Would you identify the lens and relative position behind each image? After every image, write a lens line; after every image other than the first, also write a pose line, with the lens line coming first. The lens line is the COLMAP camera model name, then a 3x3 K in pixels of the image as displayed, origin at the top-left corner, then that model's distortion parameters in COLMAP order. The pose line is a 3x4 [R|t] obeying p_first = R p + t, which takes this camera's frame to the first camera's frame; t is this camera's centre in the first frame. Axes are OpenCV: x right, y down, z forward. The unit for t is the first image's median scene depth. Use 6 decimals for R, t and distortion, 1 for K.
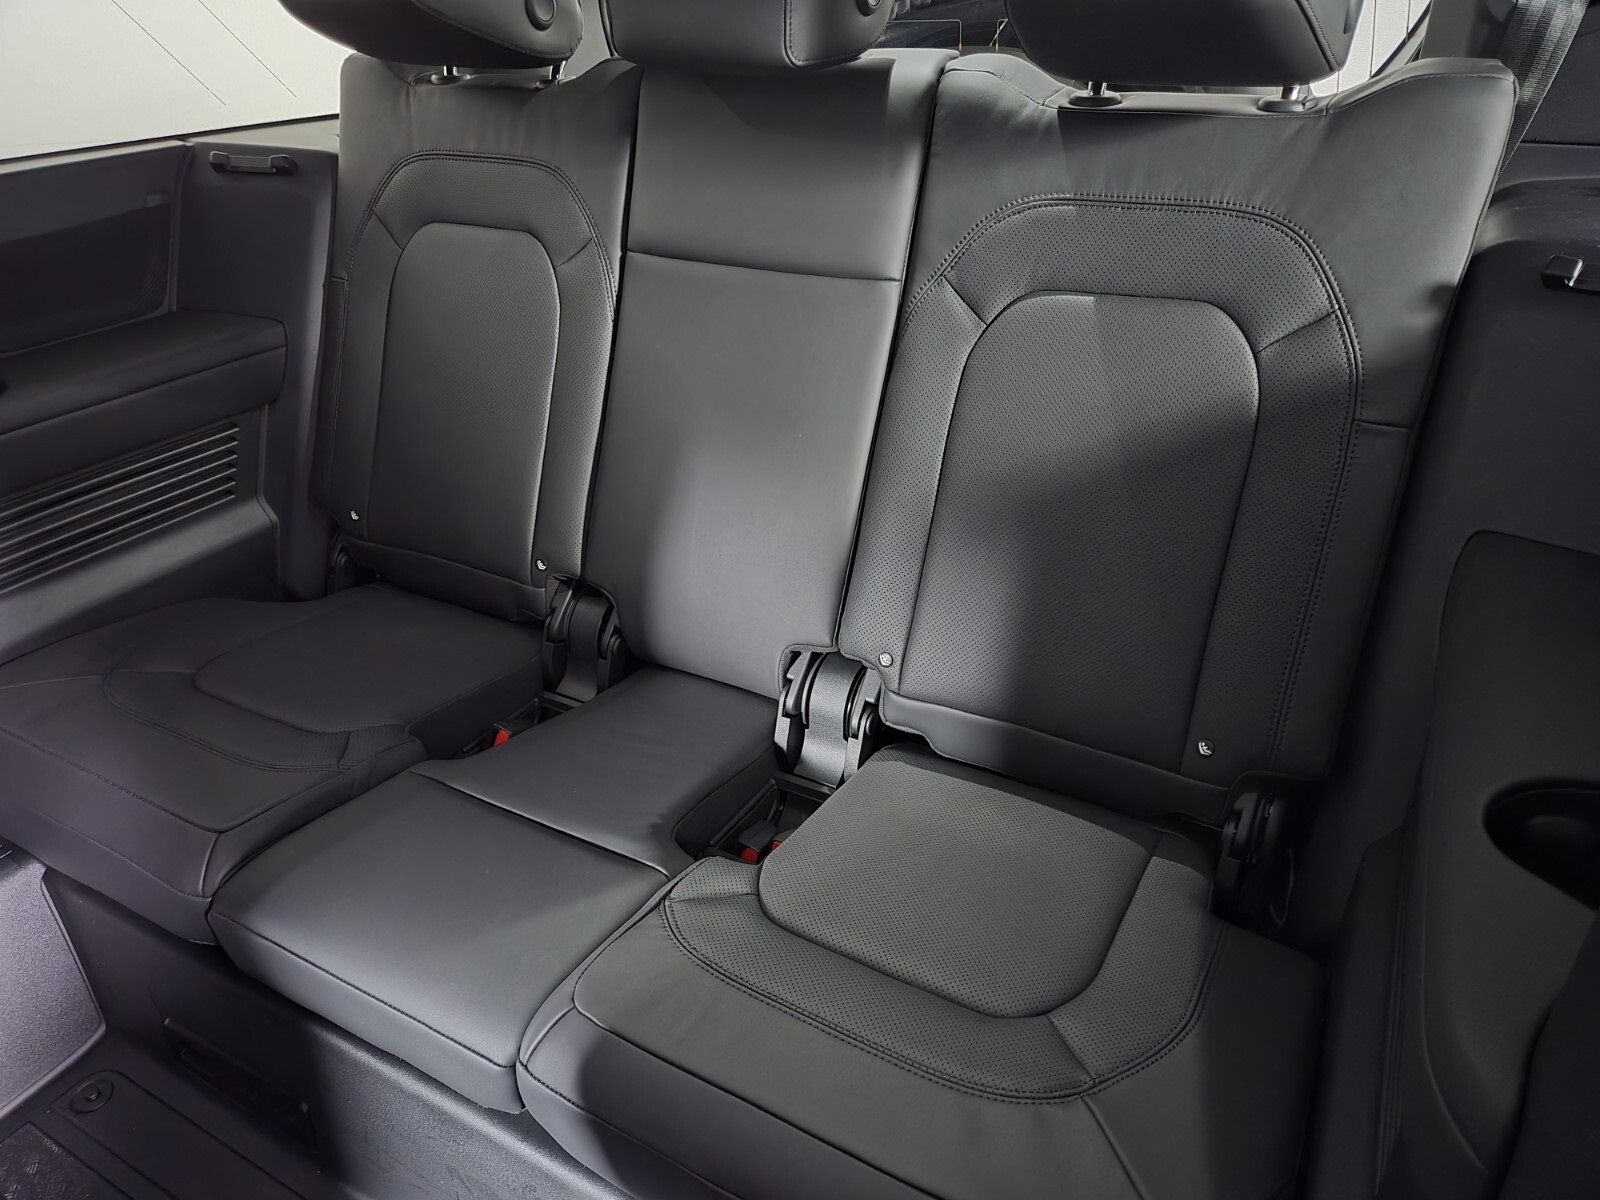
lens RADIAL K [[1108.6, 0, 814.1], [0, 1108.6, 599.3], [0, 0, 1]] dist [0.057544, -0.059019]
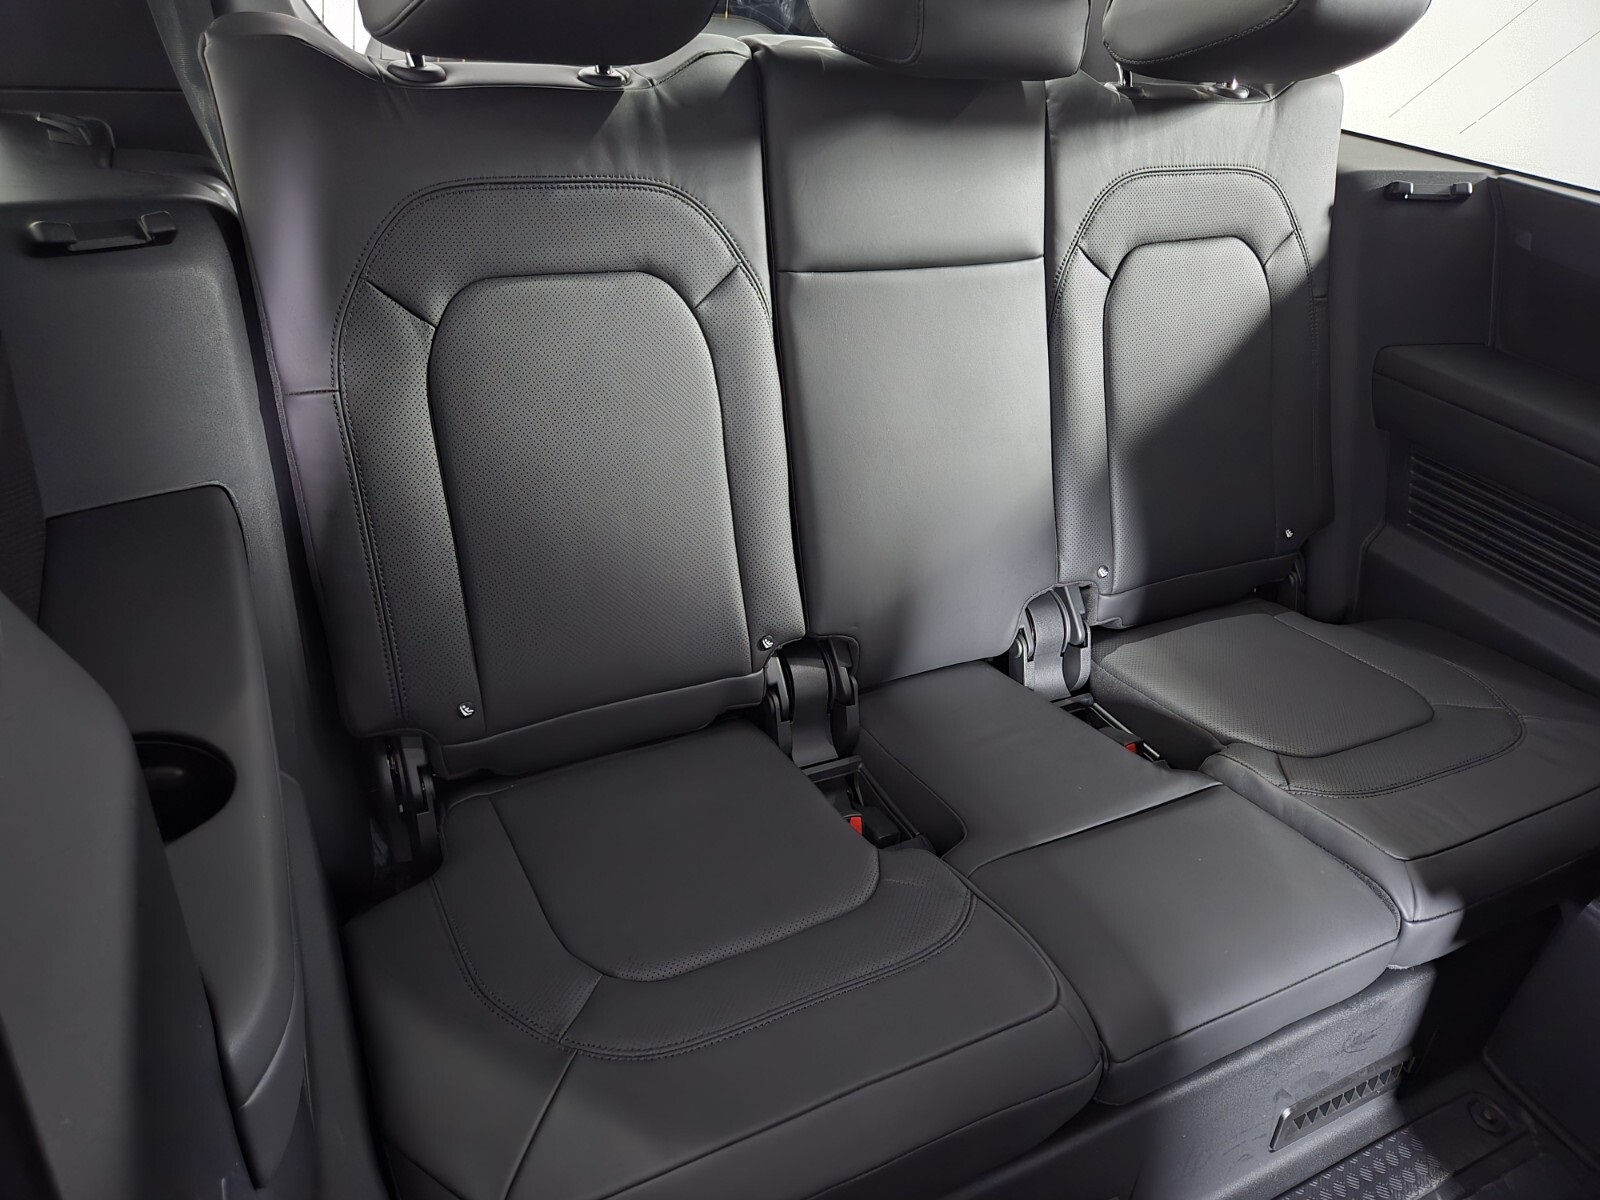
lens RADIAL K [[1081.0, 0, 800.0], [0, 1081.0, 600.0], [0, 0, 1]] dist [0.091822, -0.051815]
pose [[0.558457, -0.367562, 0.743656, -0.891473], [0.340095, 0.919119, 0.198888, -0.234090], [-0.756612, 0.141843, 0.638294, 0.453150]]
